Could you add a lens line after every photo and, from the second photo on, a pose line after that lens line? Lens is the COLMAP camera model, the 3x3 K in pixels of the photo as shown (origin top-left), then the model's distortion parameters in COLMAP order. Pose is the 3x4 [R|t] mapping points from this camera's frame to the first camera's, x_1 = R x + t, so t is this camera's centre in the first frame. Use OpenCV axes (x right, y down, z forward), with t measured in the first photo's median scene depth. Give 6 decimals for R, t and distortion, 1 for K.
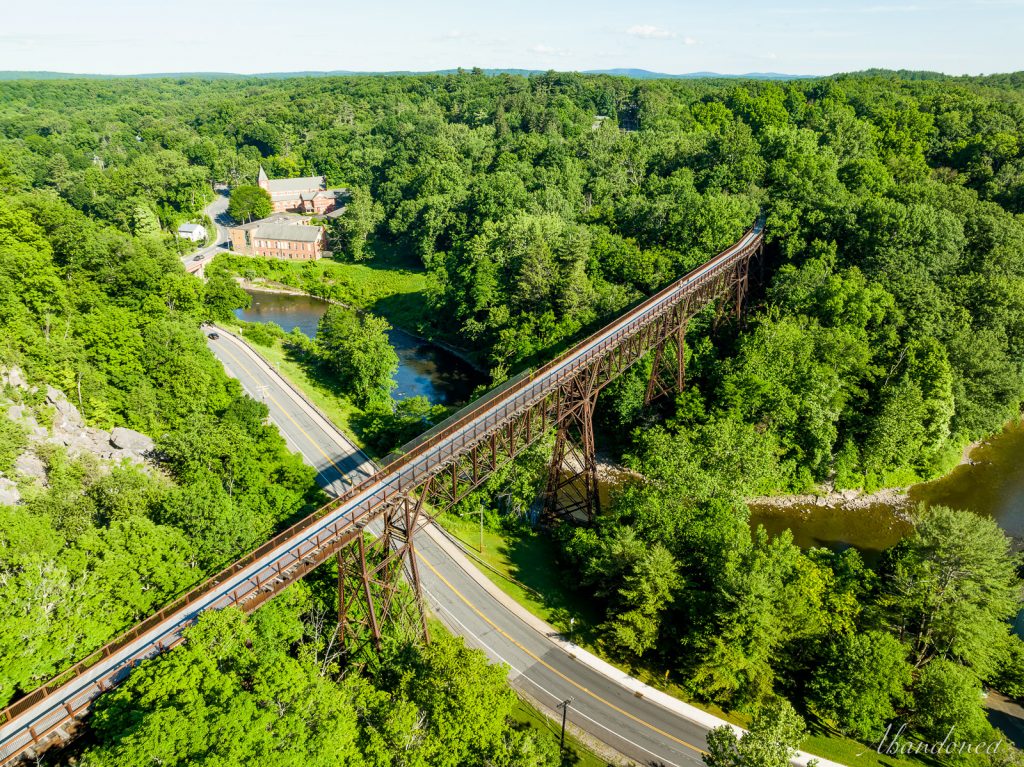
lens RADIAL K [[719.5, 0, 515.7], [0, 719.5, 384.9], [0, 0, 1]] dist [-0.031748, 0.002661]
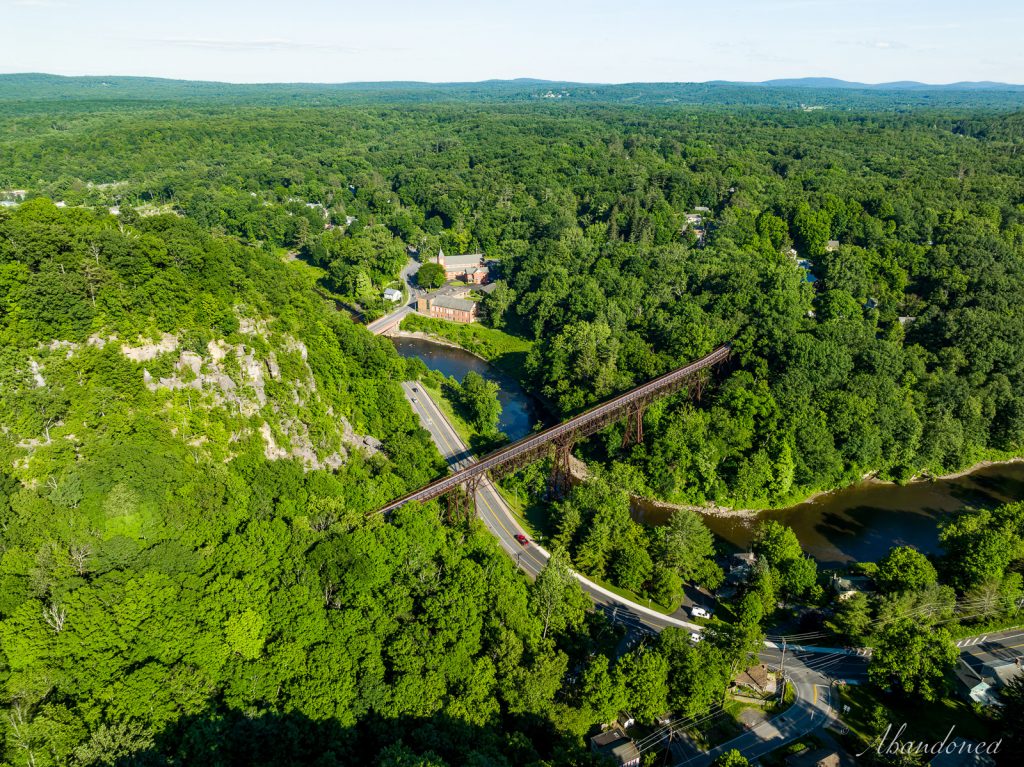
lens RADIAL K [[719.5, 0, 514.2], [0, 719.5, 383.7], [0, 0, 1]] dist [-0.031748, 0.002661]
pose [[0.972161, 0.090954, -0.215940, 0.236725], [-0.092364, 0.995719, 0.003572, -0.096906], [0.215341, 0.016472, 0.976400, -0.713372]]
